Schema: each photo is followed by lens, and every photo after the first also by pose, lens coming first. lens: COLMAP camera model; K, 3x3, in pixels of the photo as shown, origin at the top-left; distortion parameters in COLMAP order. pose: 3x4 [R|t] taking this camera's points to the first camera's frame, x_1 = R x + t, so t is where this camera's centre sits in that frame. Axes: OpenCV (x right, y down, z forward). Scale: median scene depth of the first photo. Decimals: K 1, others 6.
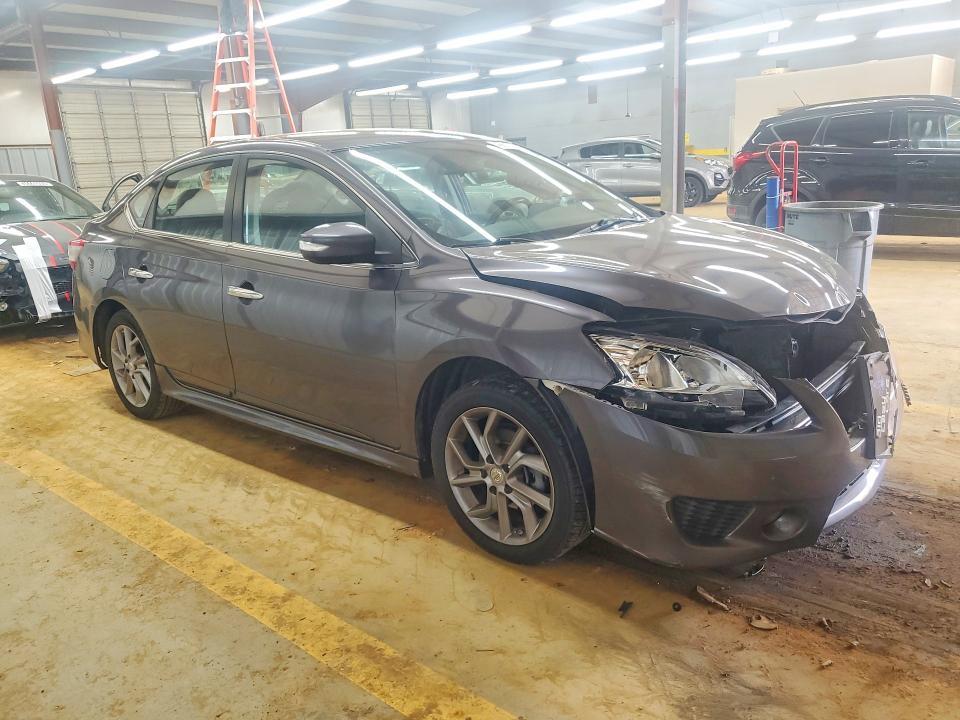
lens RADIAL K [[744.4, 0, 480.0], [0, 744.4, 360.0], [0, 0, 1]] dist [0.008753, 0.010321]
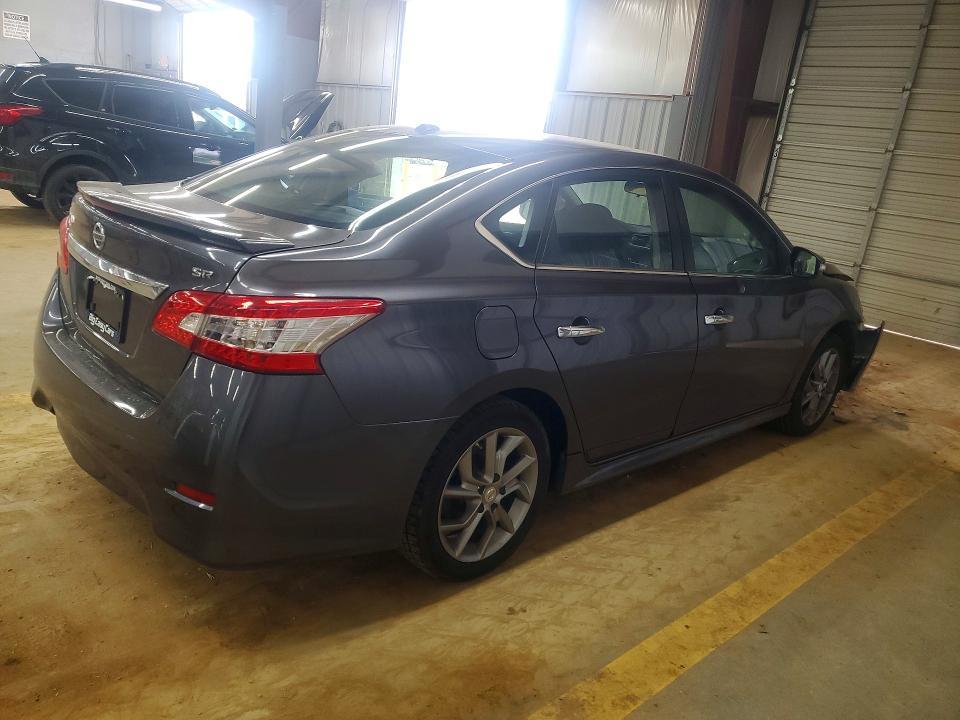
lens RADIAL K [[744.4, 0, 480.0], [0, 744.4, 360.0], [0, 0, 1]] dist [0.008753, 0.010321]
pose [[0.081898, -0.211216, 0.974002, -1.273193], [0.138088, 0.970264, 0.198794, -0.267260], [-0.987028, 0.118217, 0.108629, 1.160520]]
